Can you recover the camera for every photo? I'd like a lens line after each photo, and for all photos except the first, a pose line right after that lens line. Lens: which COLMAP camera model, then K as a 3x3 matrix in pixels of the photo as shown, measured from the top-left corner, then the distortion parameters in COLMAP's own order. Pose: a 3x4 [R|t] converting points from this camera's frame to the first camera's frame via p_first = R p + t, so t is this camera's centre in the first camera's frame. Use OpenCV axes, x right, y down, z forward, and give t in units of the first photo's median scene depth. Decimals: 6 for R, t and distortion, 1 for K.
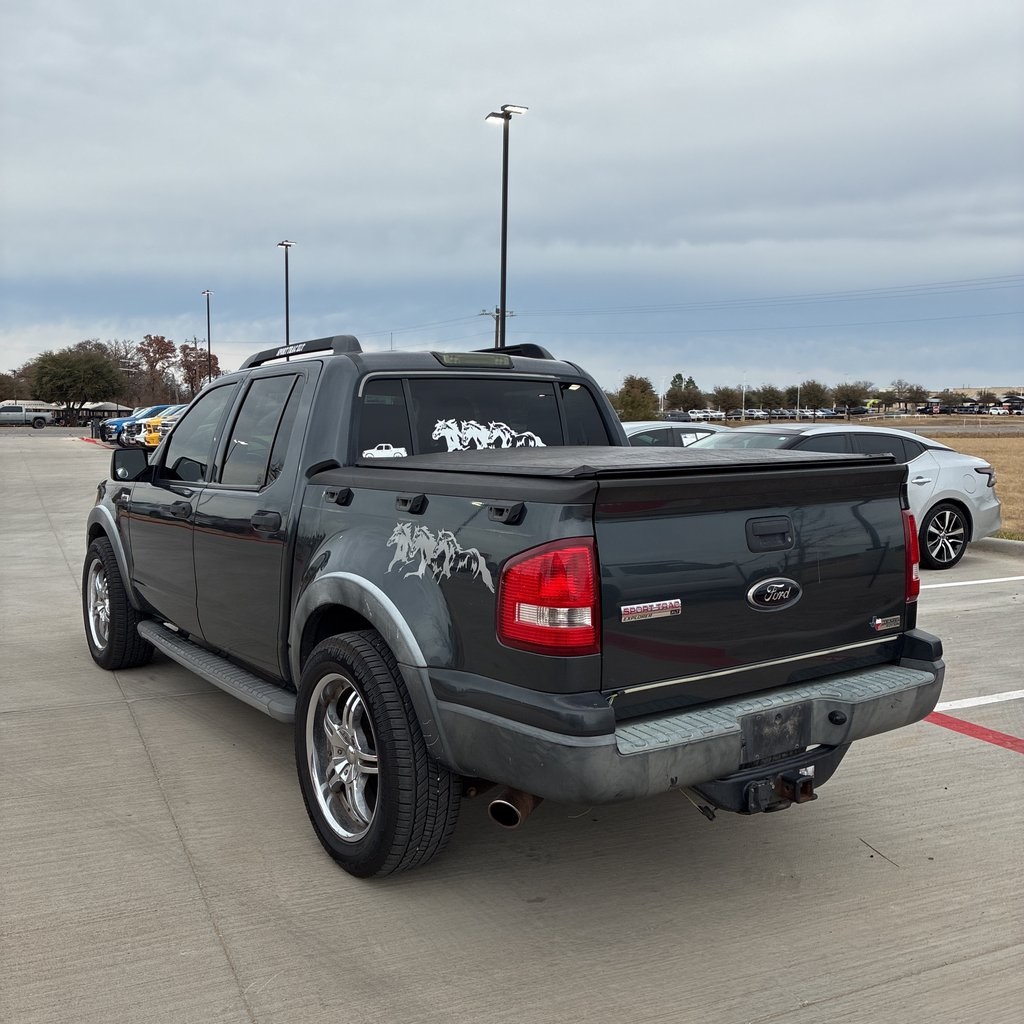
lens RADIAL K [[1005.5, 0, 495.2], [0, 1005.5, 511.8], [0, 0, 1]] dist [0.053659, -0.059834]
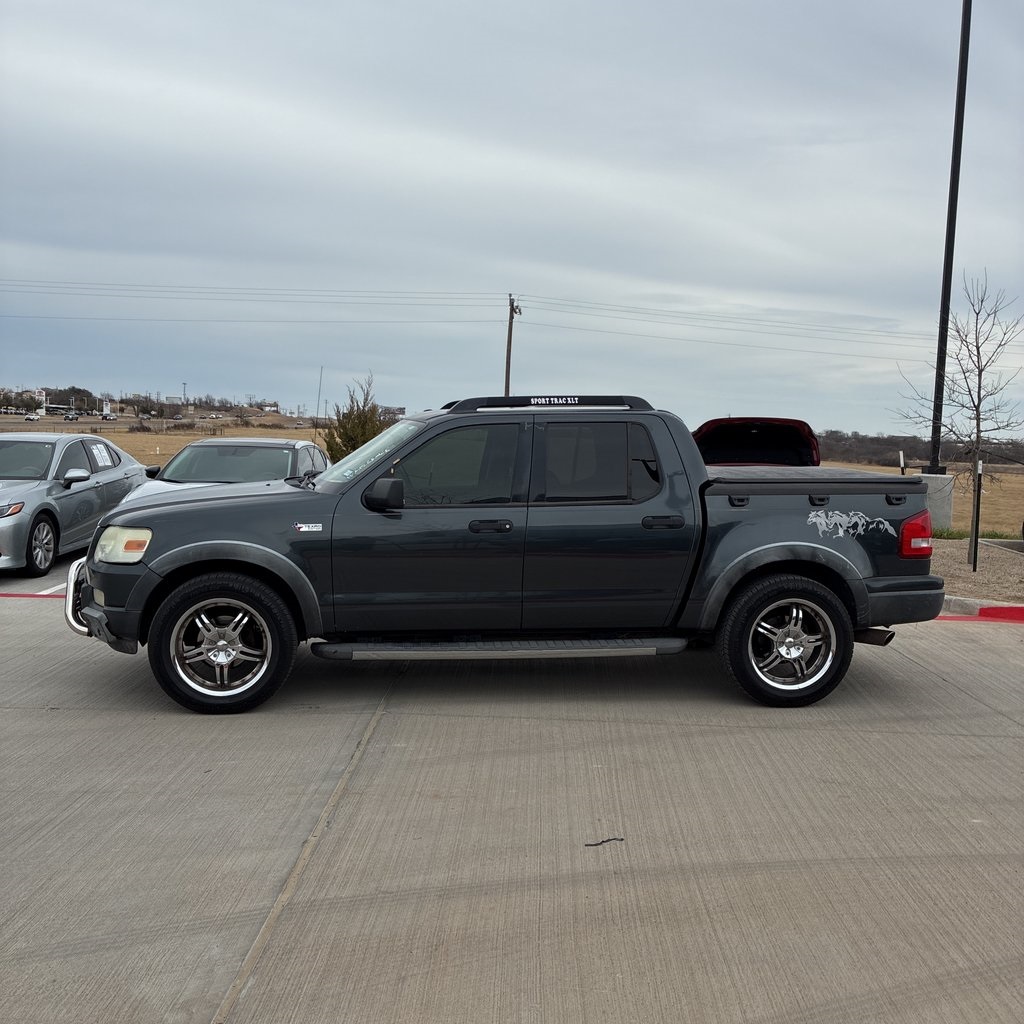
lens RADIAL K [[1005.5, 0, 495.2], [0, 1005.5, 511.8], [0, 0, 1]] dist [0.053659, -0.059834]
pose [[0.485532, -0.074401, 0.871047, -2.128062], [0.068435, 0.996549, 0.046974, -0.123843], [-0.871536, 0.036803, 0.488948, 0.620130]]
